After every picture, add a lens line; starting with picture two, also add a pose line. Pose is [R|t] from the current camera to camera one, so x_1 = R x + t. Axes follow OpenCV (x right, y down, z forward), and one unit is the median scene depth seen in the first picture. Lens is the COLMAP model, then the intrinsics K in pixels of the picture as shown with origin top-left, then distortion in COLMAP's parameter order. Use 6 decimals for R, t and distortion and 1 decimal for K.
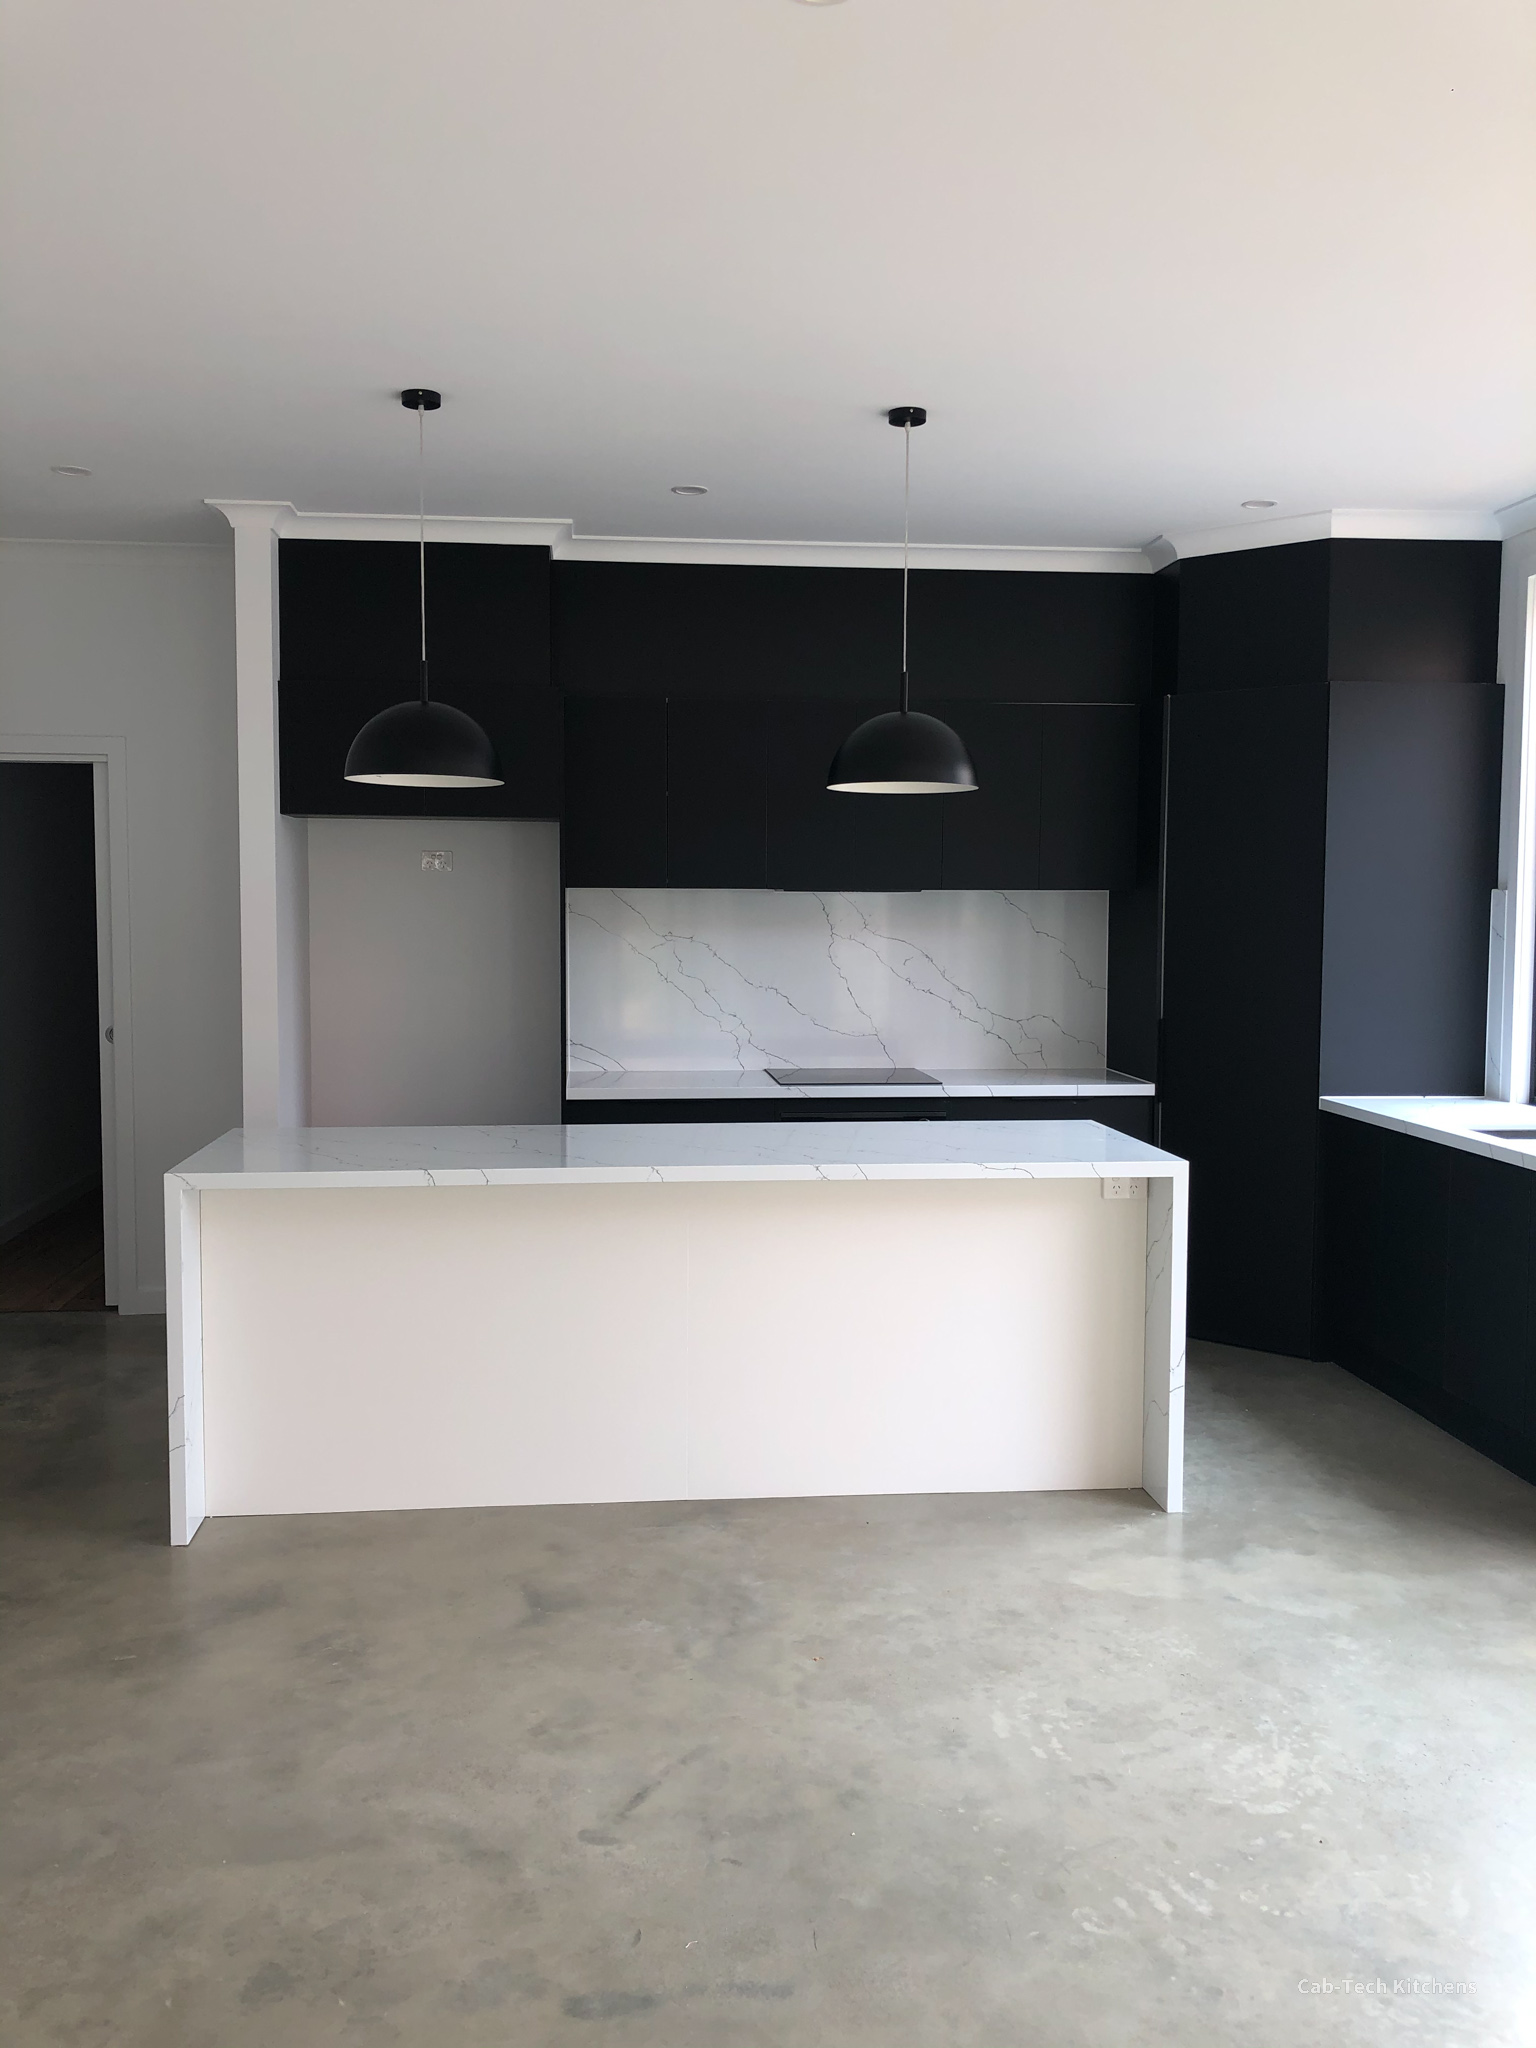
lens RADIAL K [[1681.2, 0, 742.8], [0, 1681.2, 1013.8], [0, 0, 1]] dist [0.037883, -0.030793]
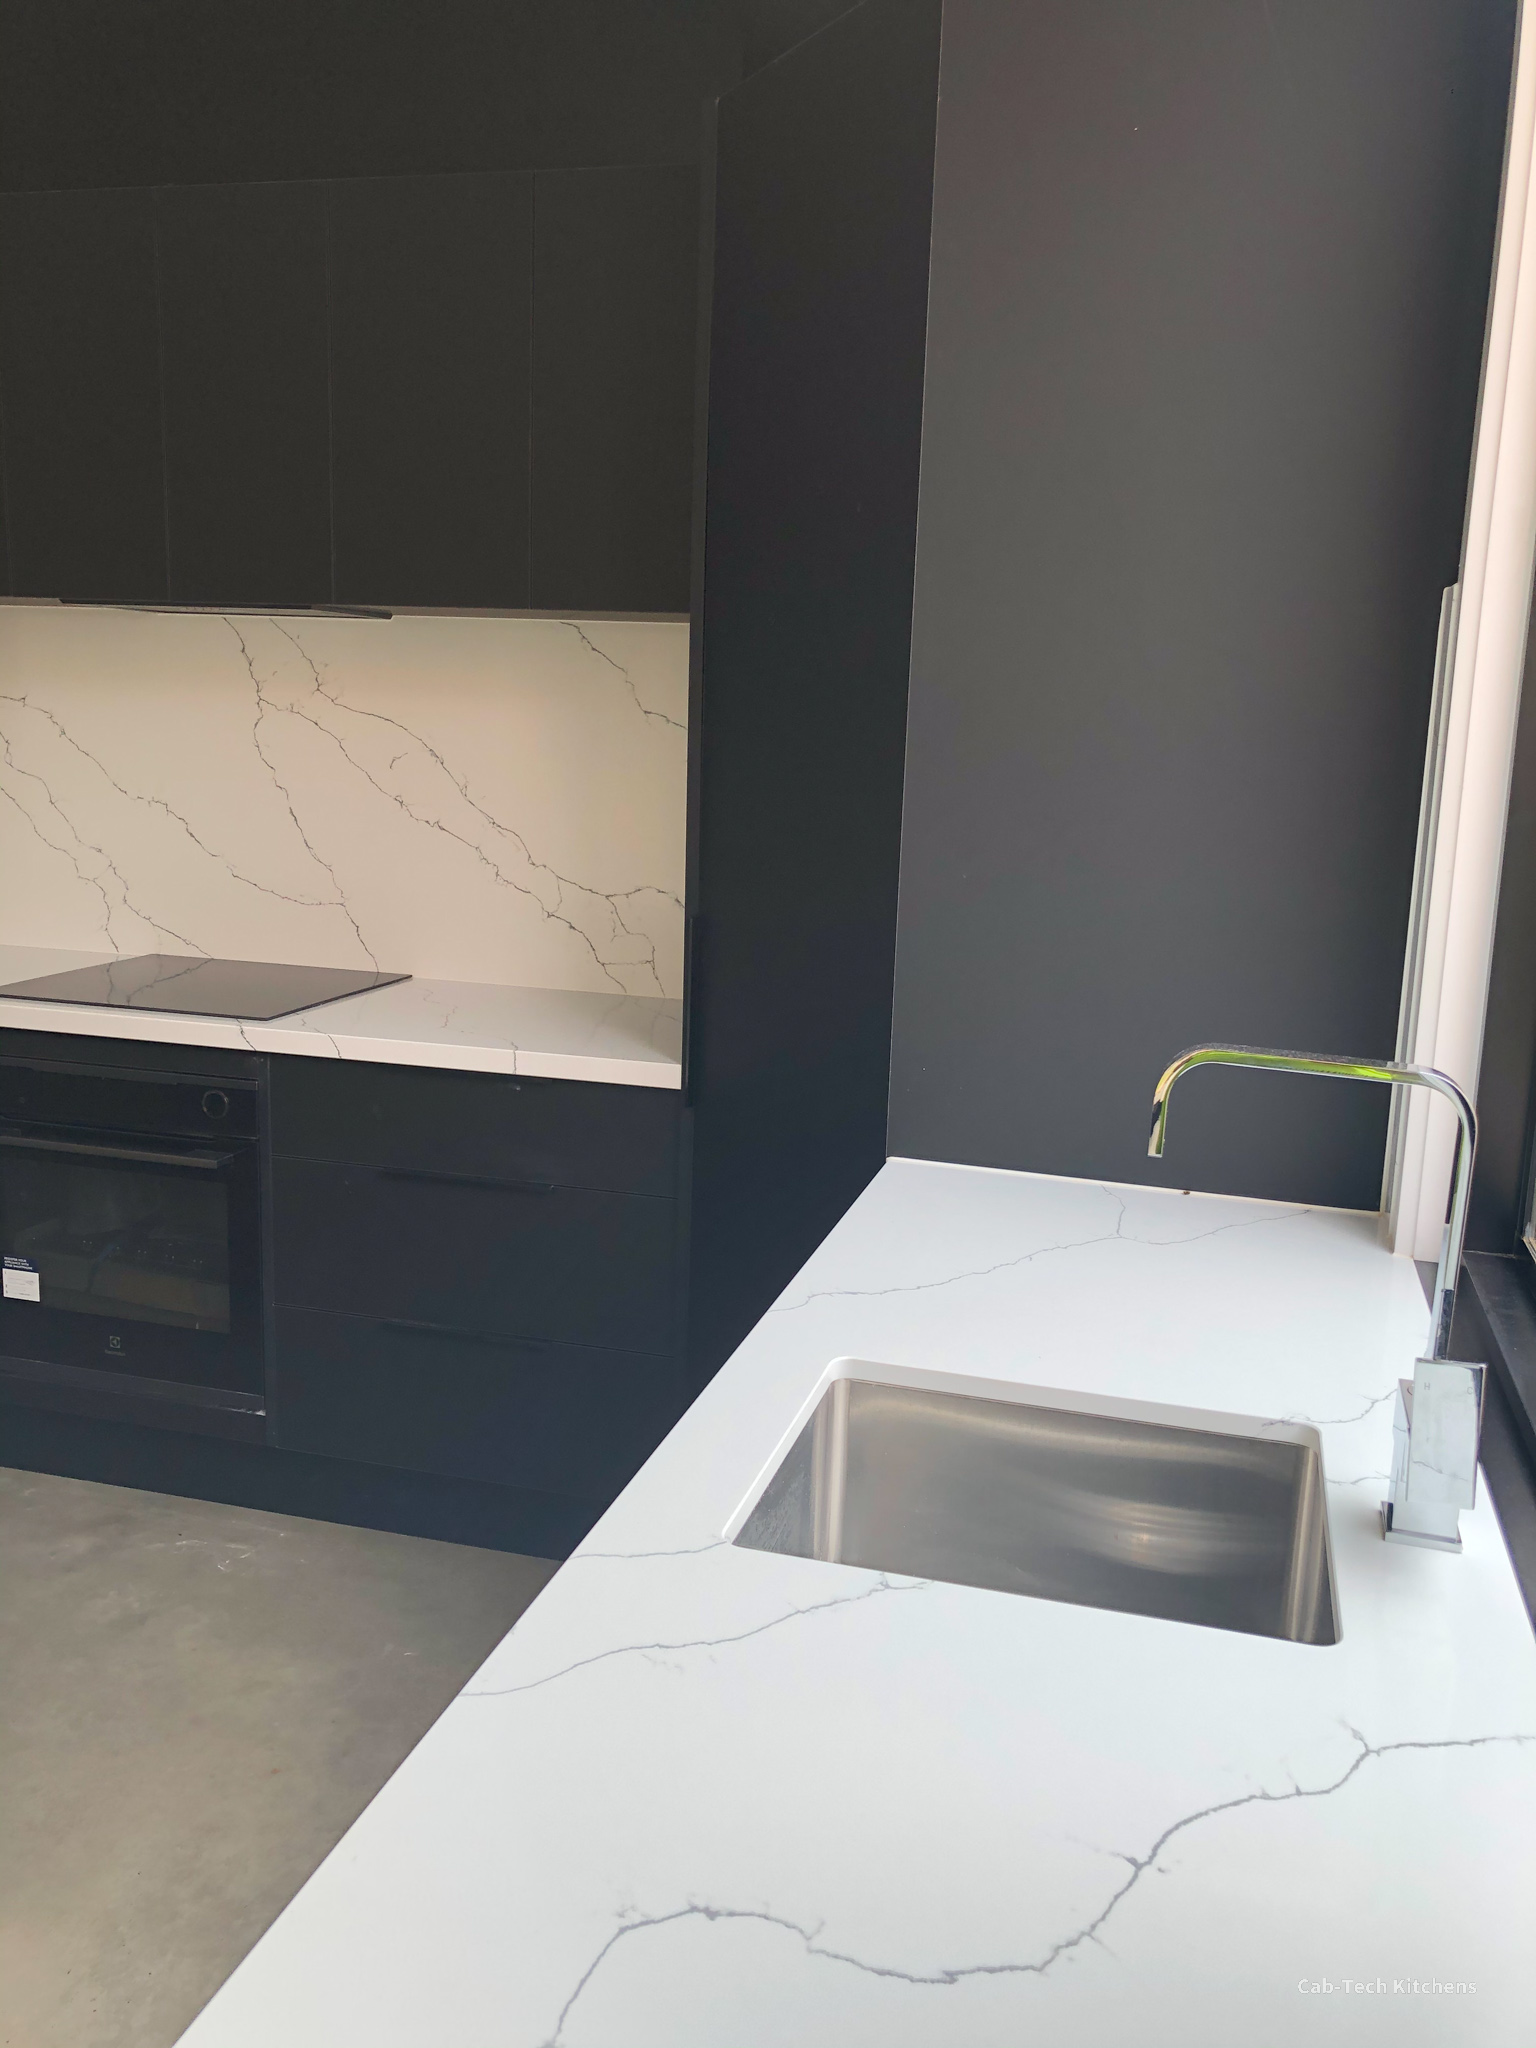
lens RADIAL K [[1681.2, 0, 781.6], [0, 1681.2, 1018.7], [0, 0, 1]] dist [0.037883, -0.030793]
pose [[0.934979, 0.090712, -0.342907, 0.564214], [-0.055533, 0.992259, 0.111074, -0.025366], [0.350329, -0.084810, 0.932779, 0.830460]]
